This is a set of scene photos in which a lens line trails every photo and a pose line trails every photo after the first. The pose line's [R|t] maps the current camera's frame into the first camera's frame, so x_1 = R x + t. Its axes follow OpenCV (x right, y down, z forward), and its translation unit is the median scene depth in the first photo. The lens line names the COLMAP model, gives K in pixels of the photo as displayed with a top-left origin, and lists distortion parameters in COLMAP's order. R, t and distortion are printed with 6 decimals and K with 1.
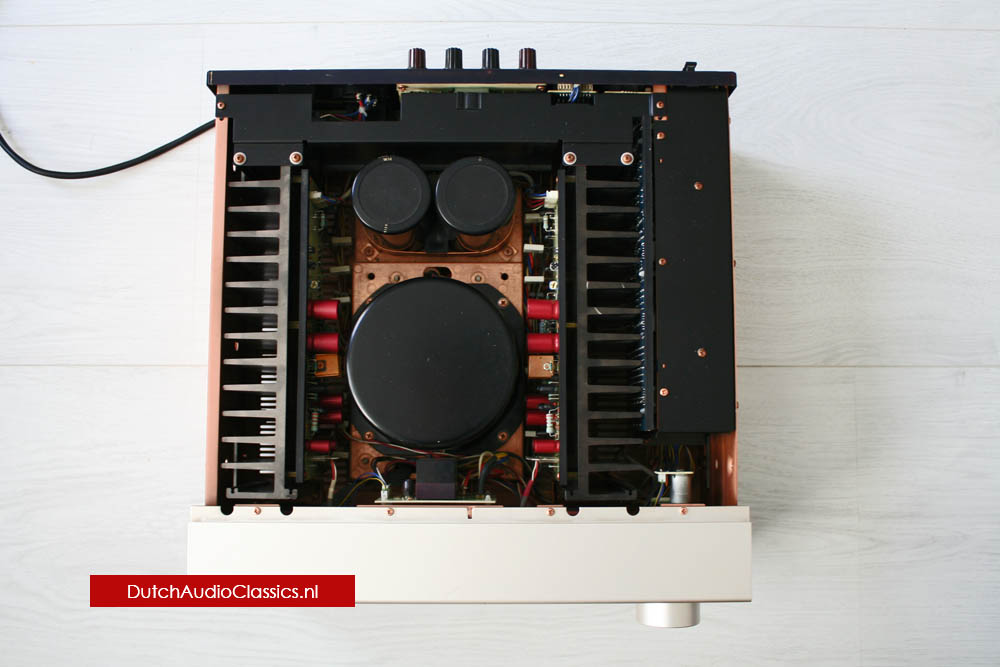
lens RADIAL K [[958.9, 0, 500.0], [0, 958.9, 333.5], [0, 0, 1]] dist [-0.091758, 0.006353]
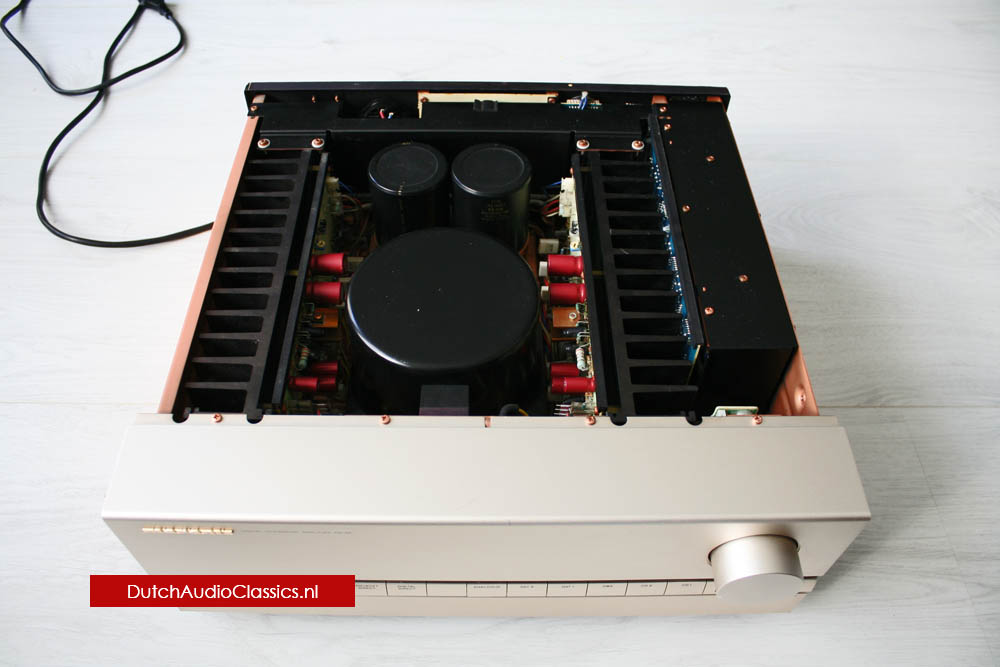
lens RADIAL K [[815.2, 0, 500.0], [0, 815.2, 333.5], [0, 0, 1]] dist [-0.183047, 0.164332]
pose [[0.999945, -0.007184, 0.007630, -0.024509], [0.010186, 0.837452, -0.546416, 0.464068], [-0.002465, 0.546463, 0.837479, 0.383188]]
